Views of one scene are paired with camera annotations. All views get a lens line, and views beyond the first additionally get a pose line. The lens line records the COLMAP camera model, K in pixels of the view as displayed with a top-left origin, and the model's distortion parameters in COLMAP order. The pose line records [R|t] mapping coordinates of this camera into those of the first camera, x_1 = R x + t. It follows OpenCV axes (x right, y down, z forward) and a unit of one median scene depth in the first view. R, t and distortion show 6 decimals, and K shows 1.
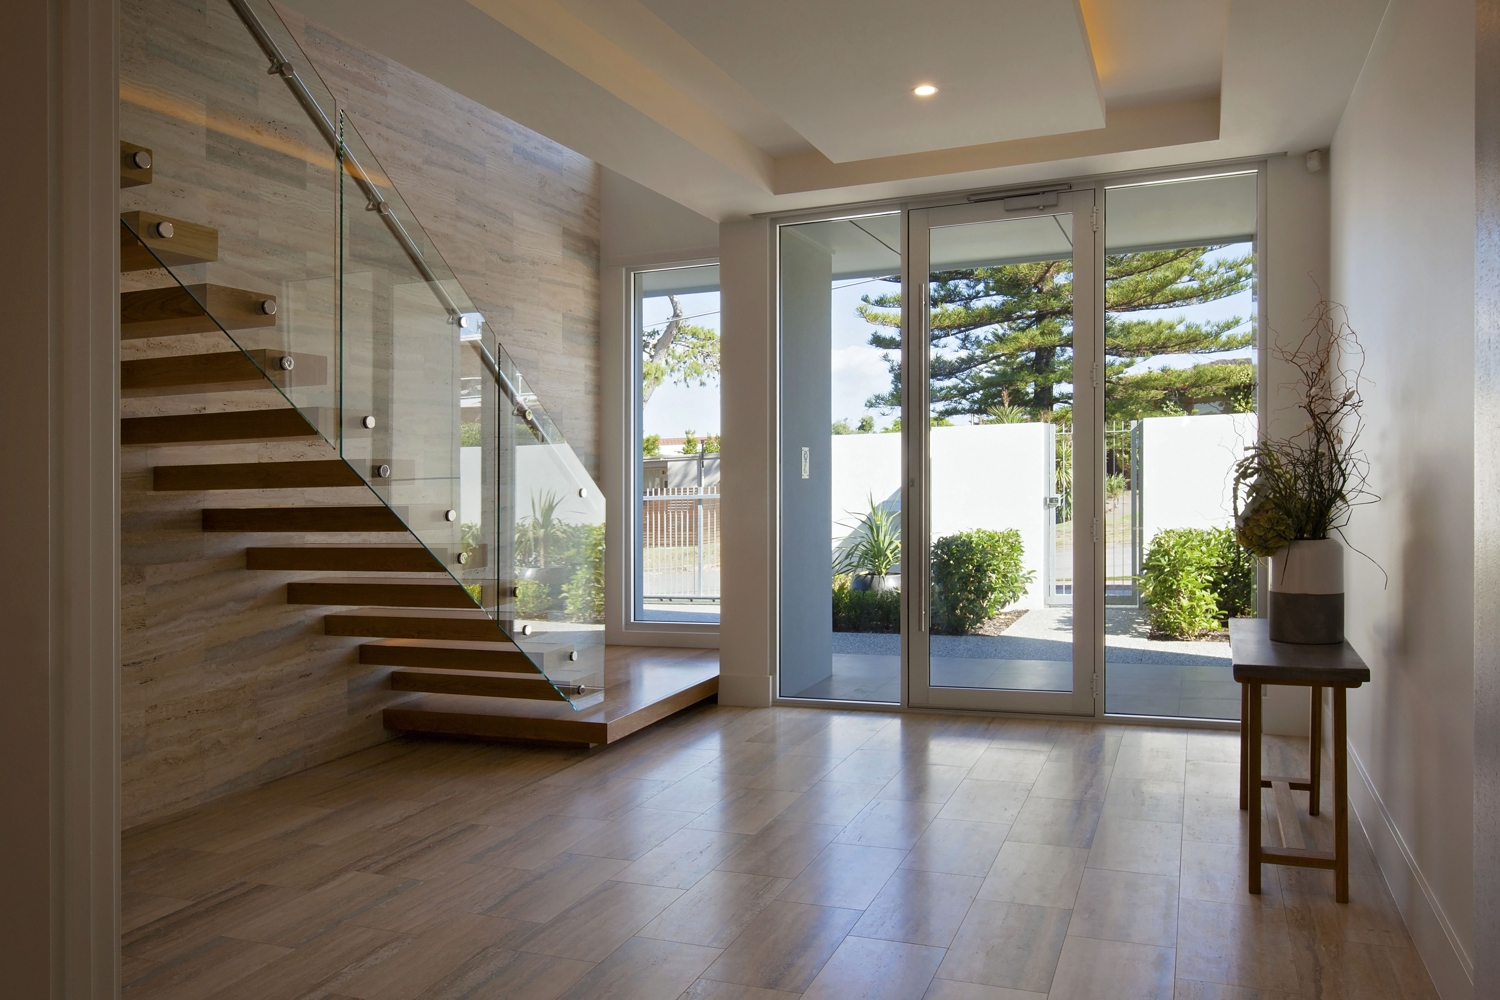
lens RADIAL K [[1123.5, 0, 747.2], [0, 1123.5, 491.9], [0, 0, 1]] dist [-0.048379, 0.005829]
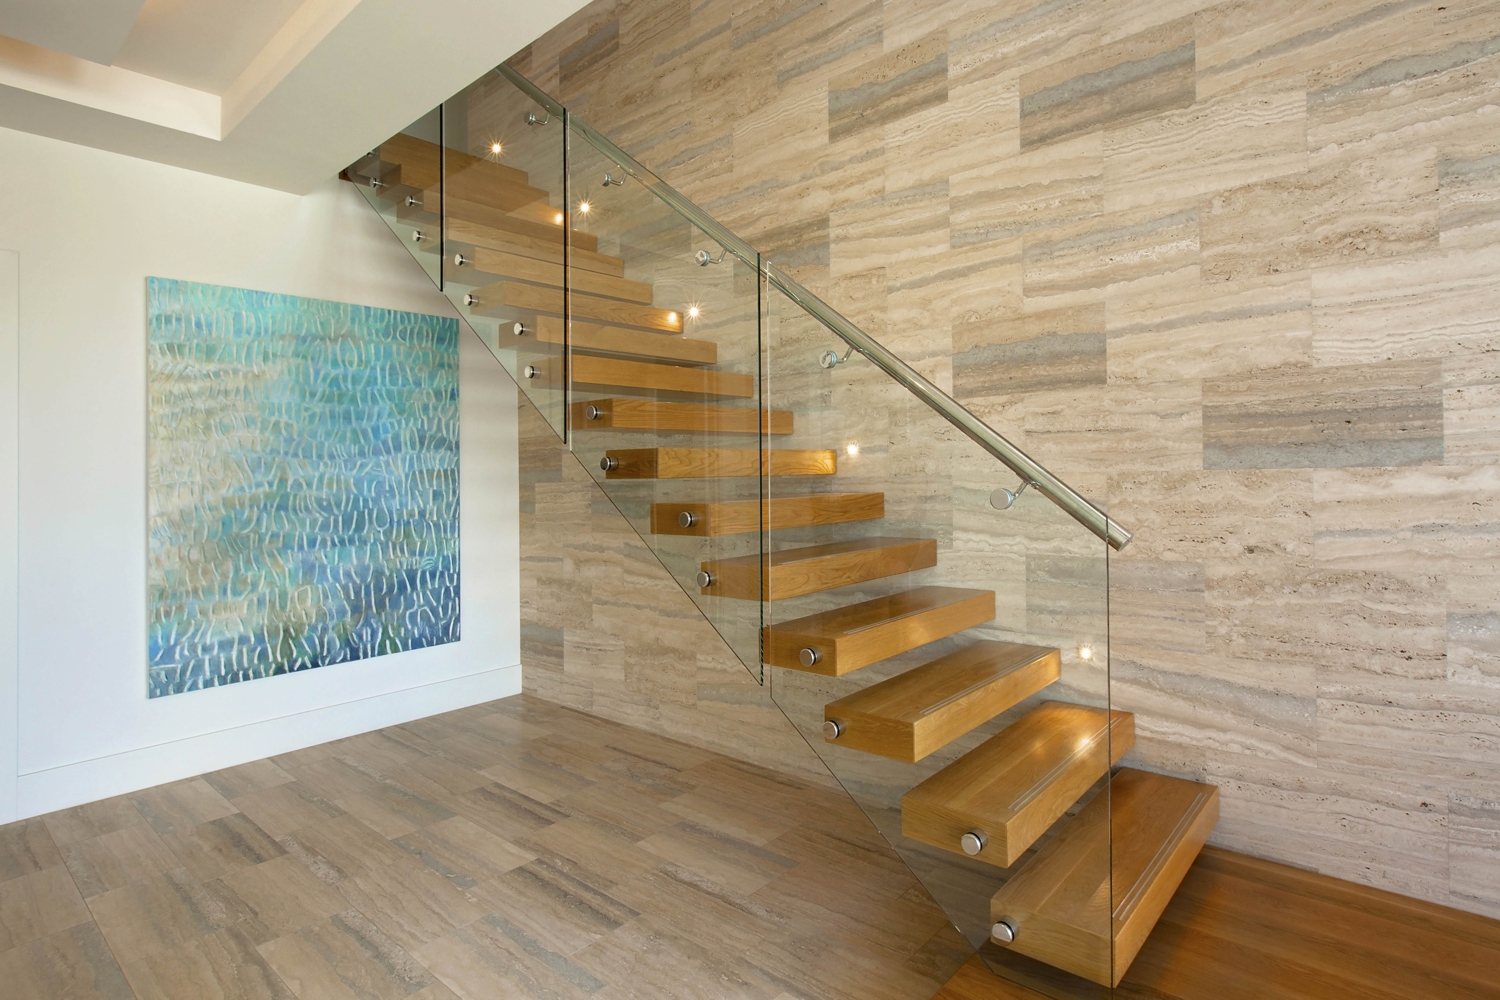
lens RADIAL K [[807.8, 0, 698.8], [0, 807.8, 451.2], [0, 0, 1]] dist [0.003176, -0.006284]
pose [[-0.374954, 0.002263, -0.927041, 0.231643], [0.018183, 0.999823, -0.004914, -0.021200], [0.926865, -0.018699, -0.374929, 1.185634]]
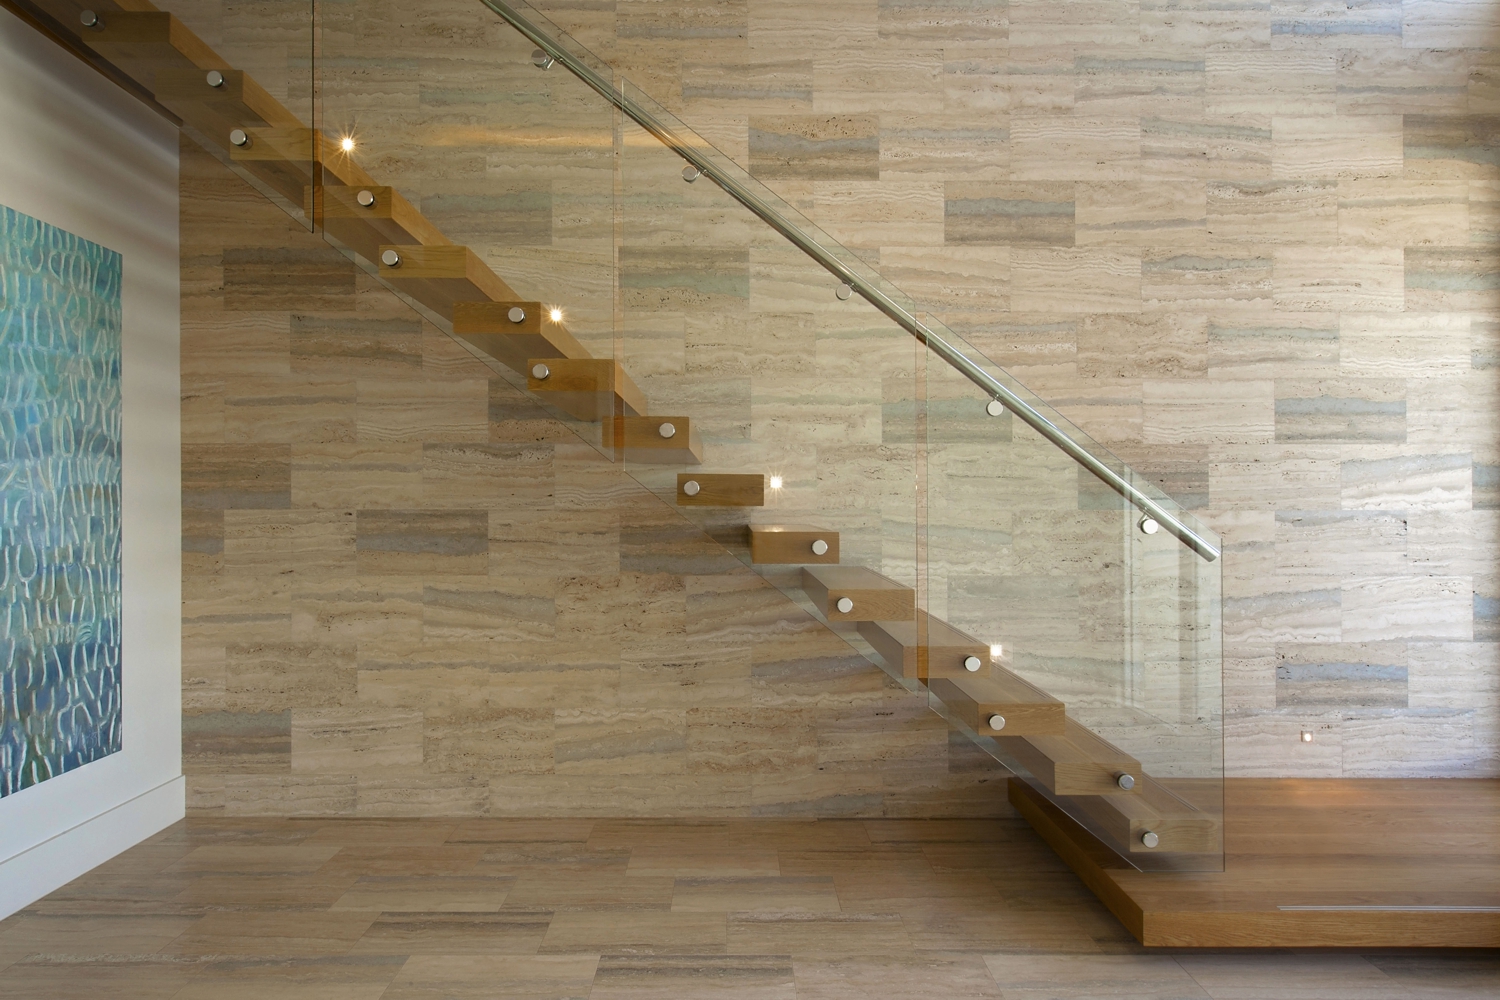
lens RADIAL K [[914.3, 0, 754.5], [0, 914.3, 479.3], [0, 0, 1]] dist [0.013571, -0.014143]
pose [[0.365325, -0.004062, -0.930871, 0.291266], [-0.022585, 0.999657, -0.013225, -0.015545], [0.930606, 0.025855, 0.365108, 0.702835]]
